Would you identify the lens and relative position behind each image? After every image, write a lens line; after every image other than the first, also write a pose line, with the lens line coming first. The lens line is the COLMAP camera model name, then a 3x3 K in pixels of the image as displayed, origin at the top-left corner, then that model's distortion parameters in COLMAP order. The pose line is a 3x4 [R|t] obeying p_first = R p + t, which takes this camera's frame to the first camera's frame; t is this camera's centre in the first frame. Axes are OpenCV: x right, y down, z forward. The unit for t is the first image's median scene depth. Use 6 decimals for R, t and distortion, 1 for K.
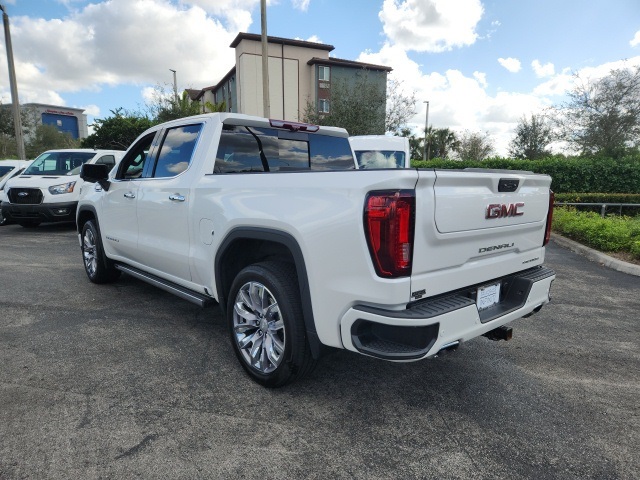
lens RADIAL K [[424.8, 0, 330.7], [0, 424.8, 253.3], [0, 0, 1]] dist [0.076012, -0.062108]
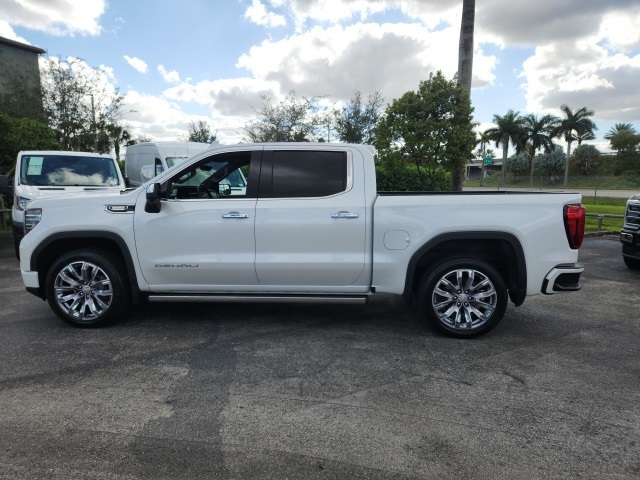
lens RADIAL K [[424.8, 0, 314.6], [0, 424.8, 244.5], [0, 0, 1]] dist [0.076012, -0.062108]
pose [[0.728020, -0.105977, 0.677315, -1.157124], [0.116481, 0.992736, 0.030128, -0.090030], [-0.675587, 0.056961, 0.735076, 0.193610]]
